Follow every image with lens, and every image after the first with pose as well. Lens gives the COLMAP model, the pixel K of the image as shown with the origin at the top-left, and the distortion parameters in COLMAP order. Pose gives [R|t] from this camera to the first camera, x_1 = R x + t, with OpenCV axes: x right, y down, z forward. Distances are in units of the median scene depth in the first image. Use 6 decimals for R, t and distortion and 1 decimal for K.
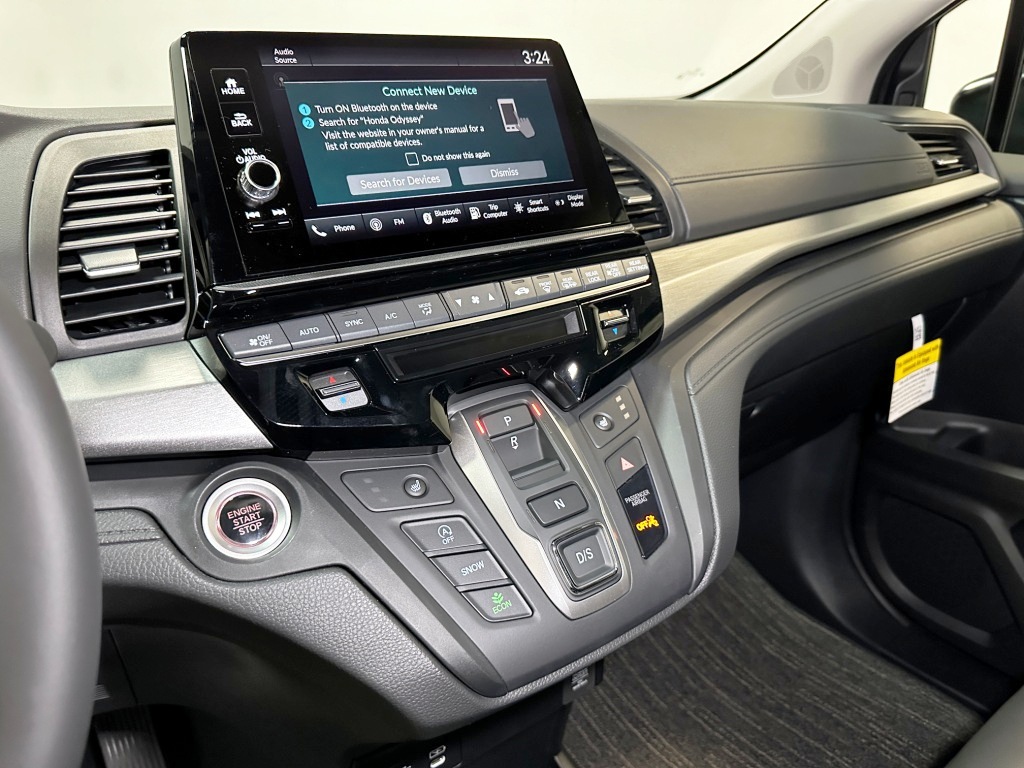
lens RADIAL K [[760.7, 0, 512.0], [0, 760.7, 384.0], [0, 0, 1]] dist [0.084001, -0.124629]
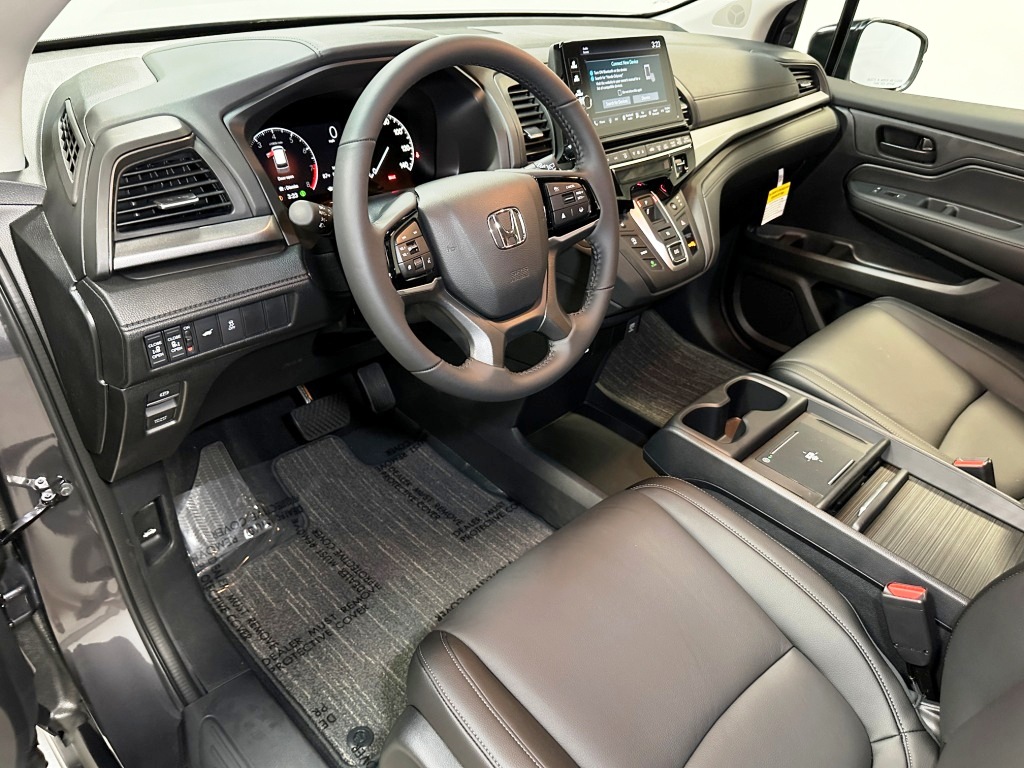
lens RADIAL K [[763.7, 0, 512.0], [0, 763.7, 384.0], [0, 0, 1]] dist [0.066461, -0.128610]
pose [[0.979170, 0.002602, 0.203027, -0.891773], [-0.044722, 0.978125, 0.203152, 0.130853], [-0.198057, -0.208001, 0.957867, -1.400189]]
